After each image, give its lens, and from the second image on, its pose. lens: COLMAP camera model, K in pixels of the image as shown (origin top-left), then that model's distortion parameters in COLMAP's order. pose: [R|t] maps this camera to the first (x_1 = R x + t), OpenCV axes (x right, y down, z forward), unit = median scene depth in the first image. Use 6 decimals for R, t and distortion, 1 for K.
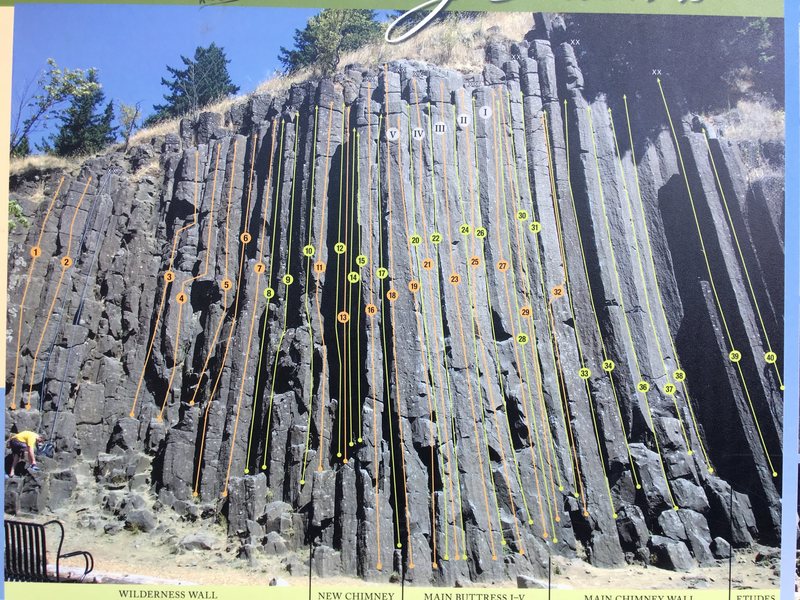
lens RADIAL K [[896.4, 0, 401.1], [0, 896.4, 298.2], [0, 0, 1]] dist [0.036032, 0.000000]
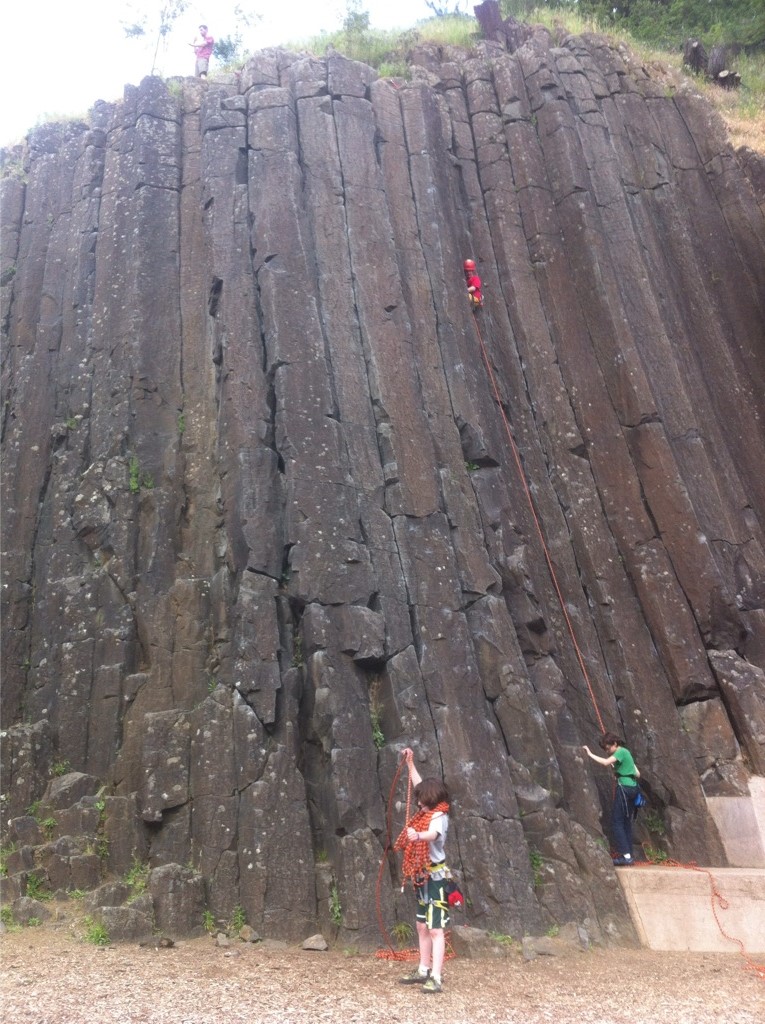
lens RADIAL K [[1147.3, 0, 382.8], [0, 1147.3, 516.2], [0, 0, 1]] dist [0.036032, 0.000000]
pose [[0.991947, -0.000260, 0.126655, -0.043062], [-0.003537, 0.999551, 0.029749, 0.056360], [-0.126606, -0.029957, 0.991501, 0.305614]]
